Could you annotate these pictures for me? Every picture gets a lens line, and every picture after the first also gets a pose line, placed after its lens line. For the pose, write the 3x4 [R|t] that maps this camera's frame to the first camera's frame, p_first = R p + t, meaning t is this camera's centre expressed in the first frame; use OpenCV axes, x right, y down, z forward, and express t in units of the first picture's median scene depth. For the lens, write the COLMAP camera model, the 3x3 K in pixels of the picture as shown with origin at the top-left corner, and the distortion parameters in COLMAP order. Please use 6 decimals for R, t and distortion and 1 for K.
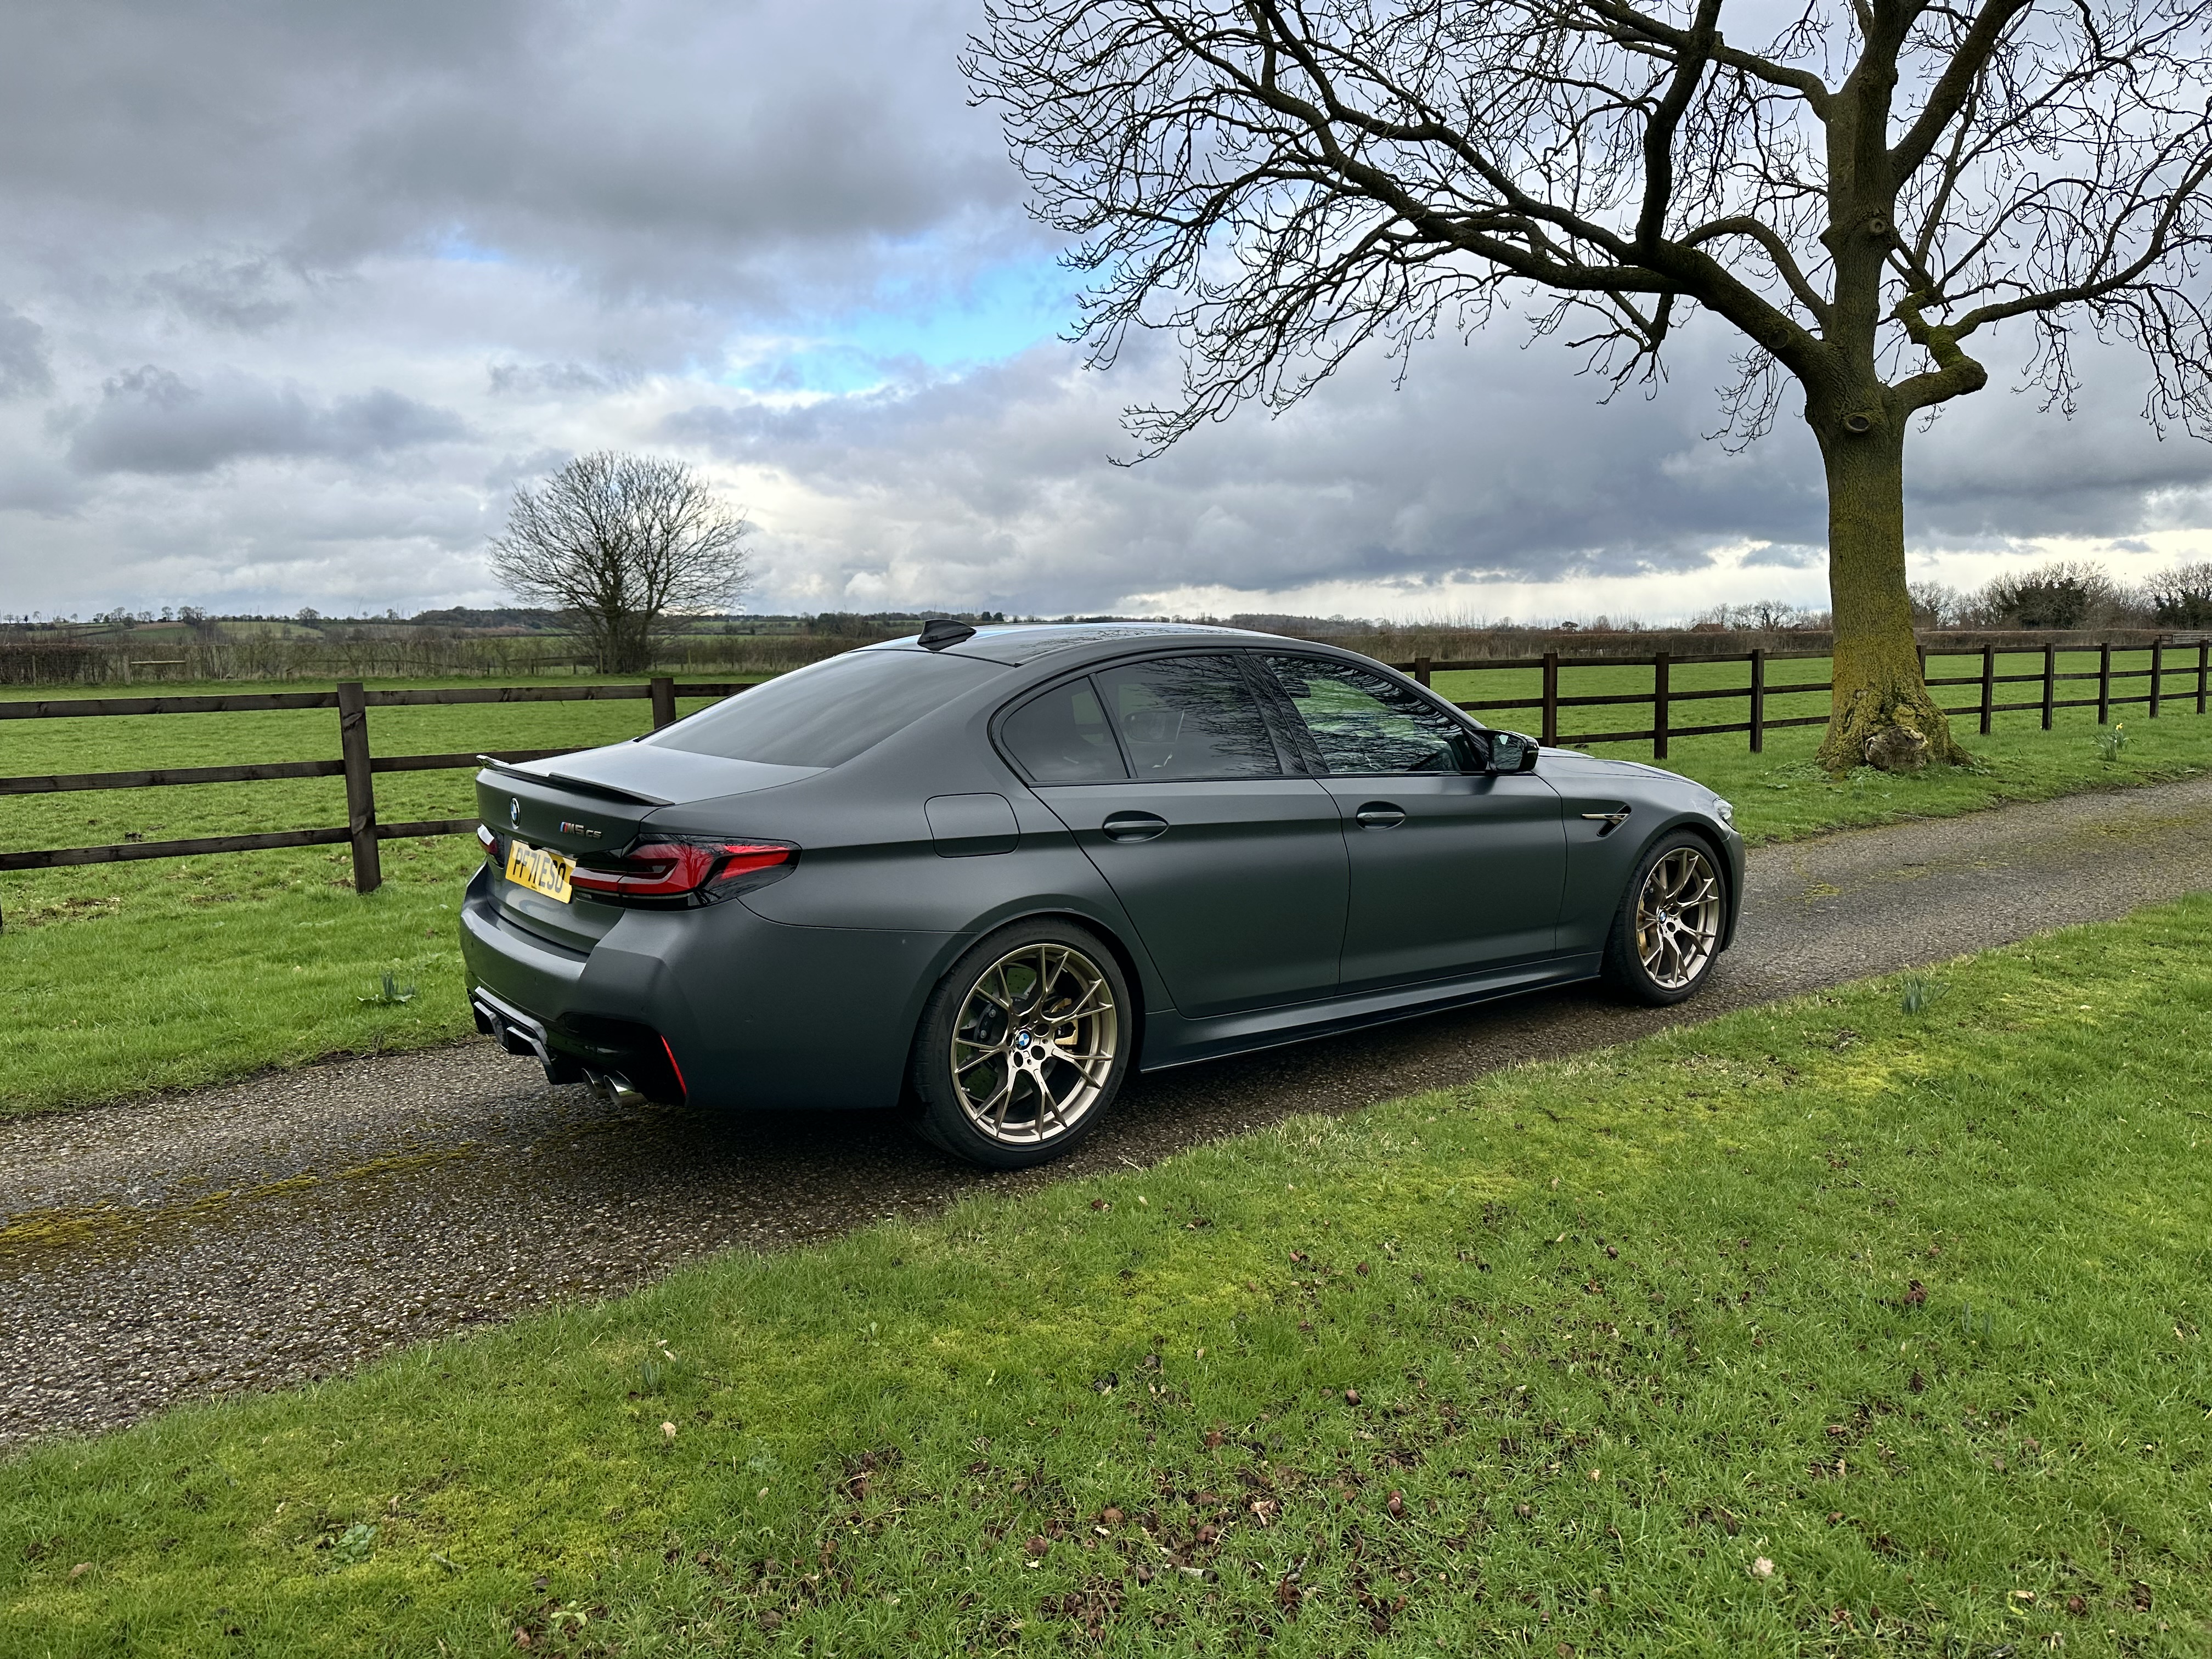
lens RADIAL K [[1618.2, 0, 1097.2], [0, 1618.2, 871.2], [0, 0, 1]] dist [0.085438, -0.157841]
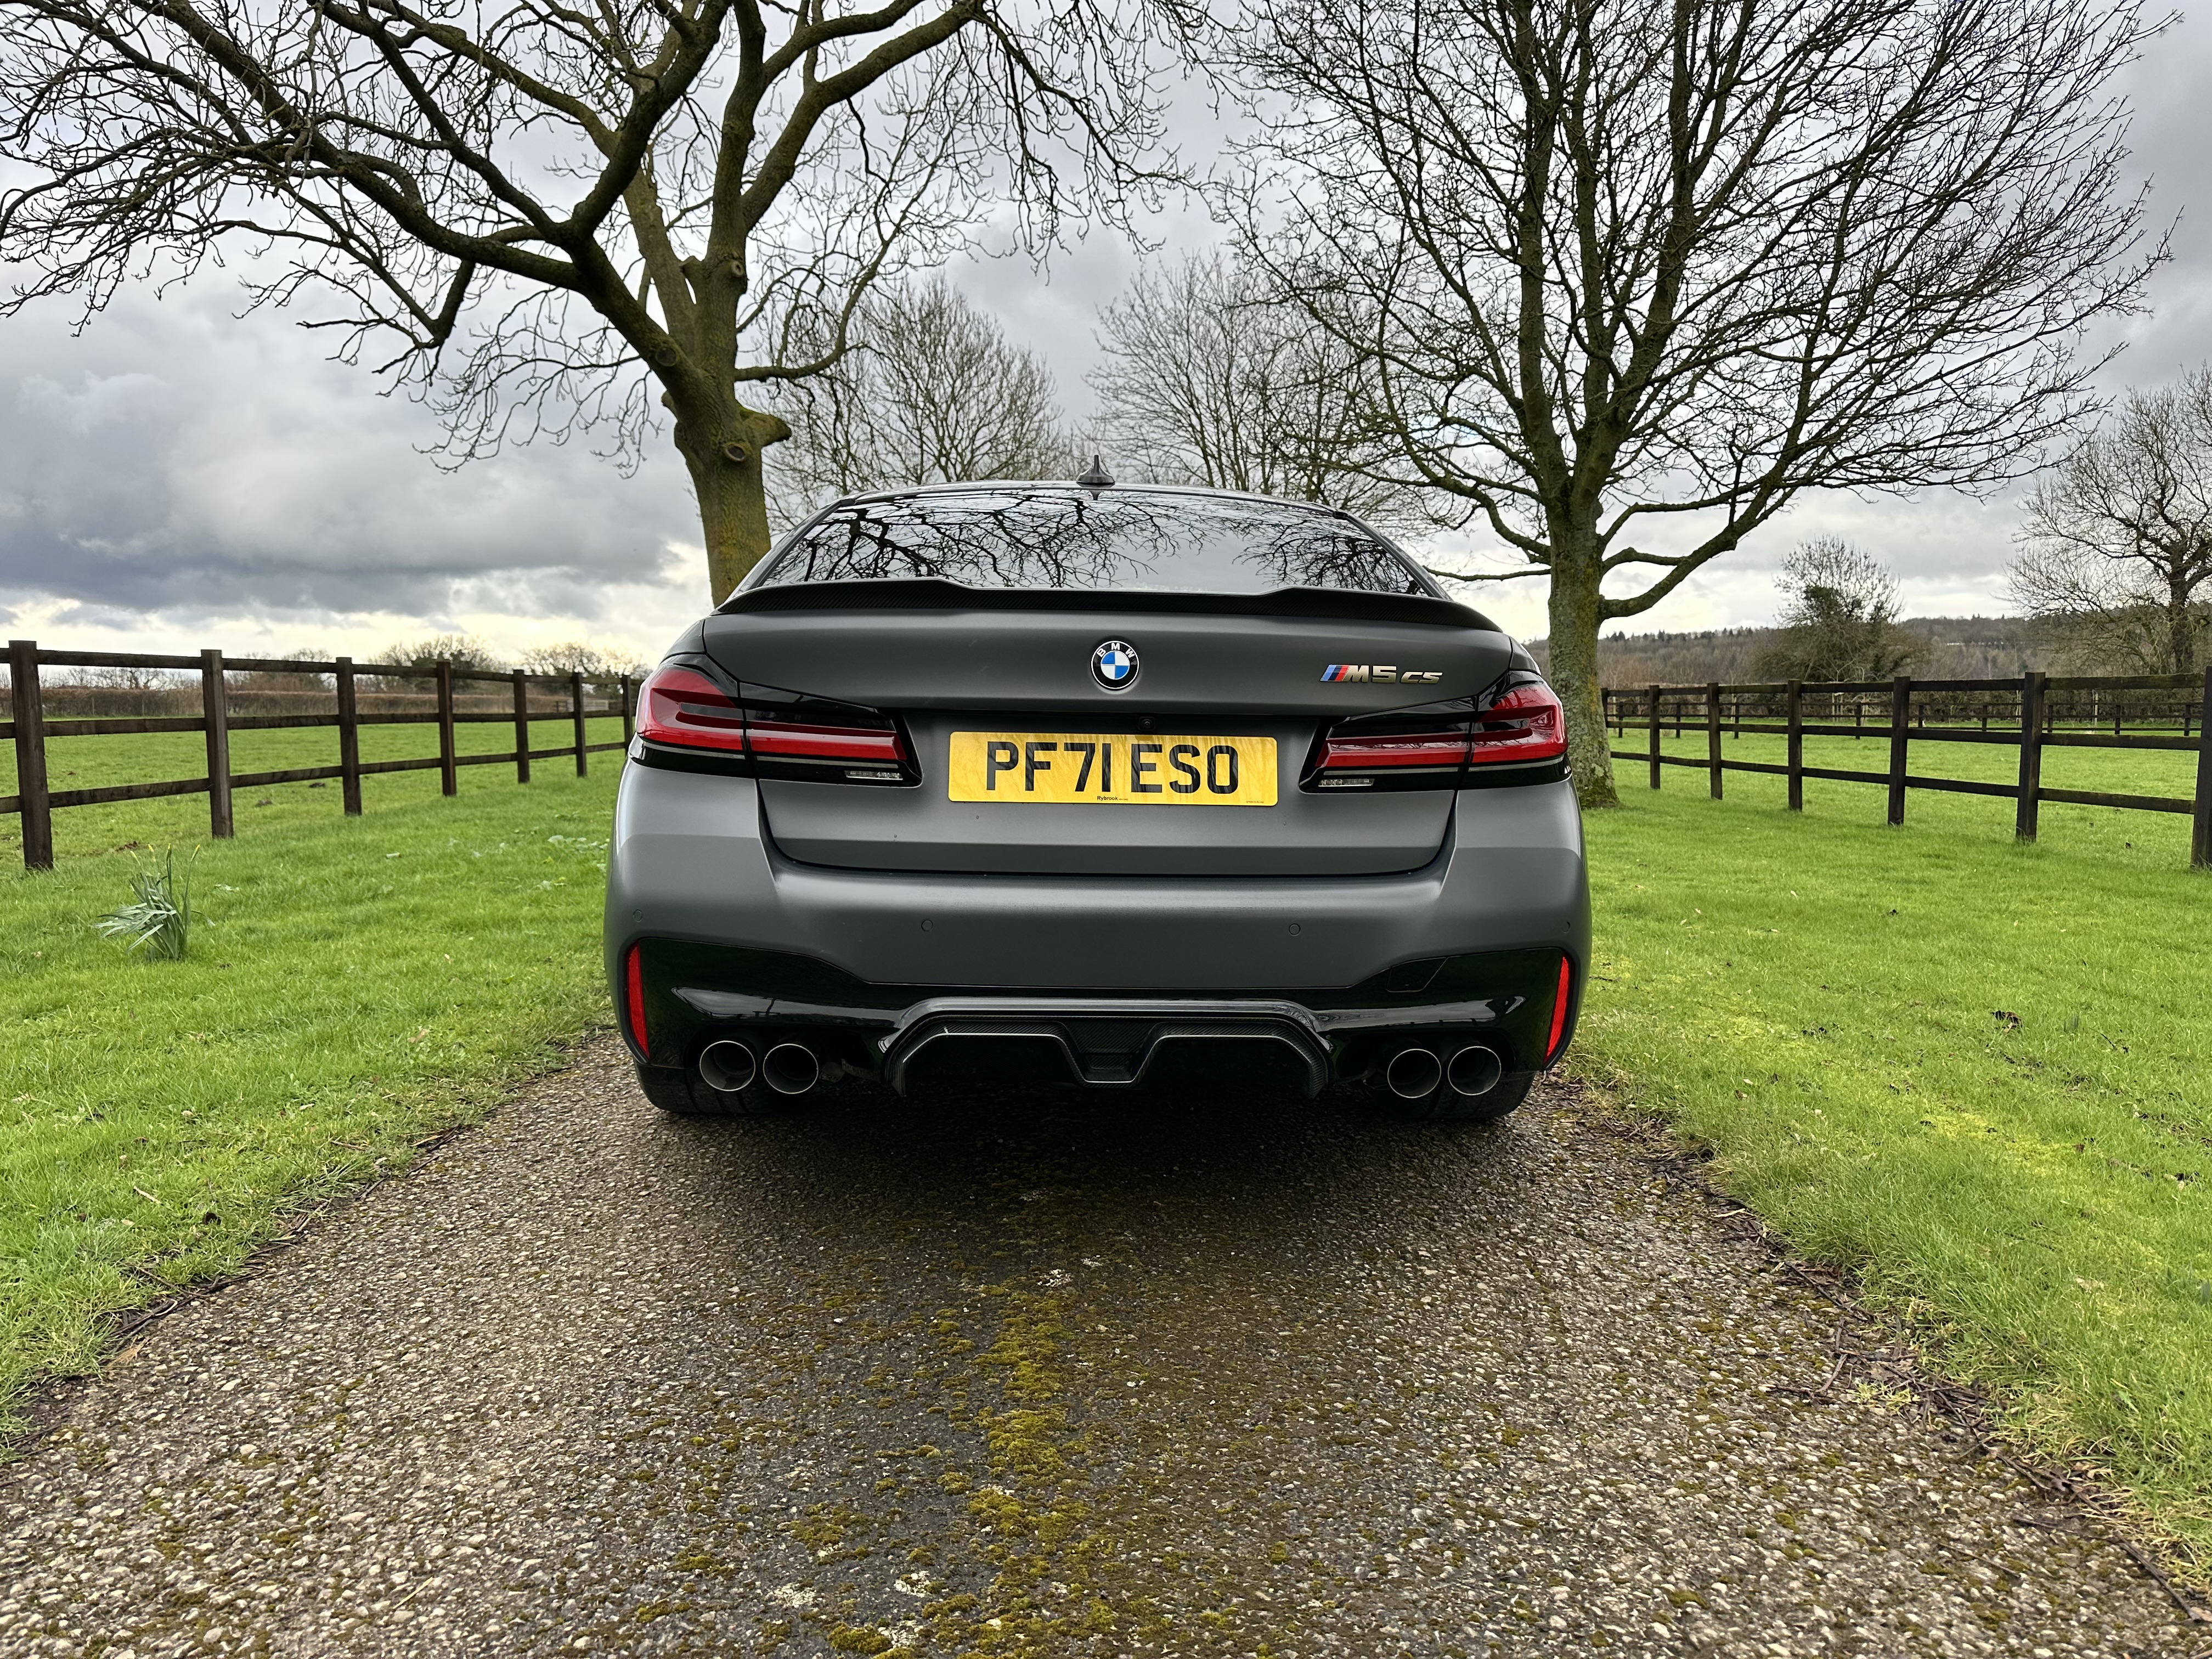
lens RADIAL K [[1611.9, 0, 1107.2], [0, 1611.9, 846.7], [0, 0, 1]] dist [0.104098, -0.138857]
pose [[0.542709, -0.055879, 0.838060, -0.089373], [0.111238, 0.993777, -0.005773, 0.003239], [-0.832522, 0.096357, 0.545548, 0.074793]]
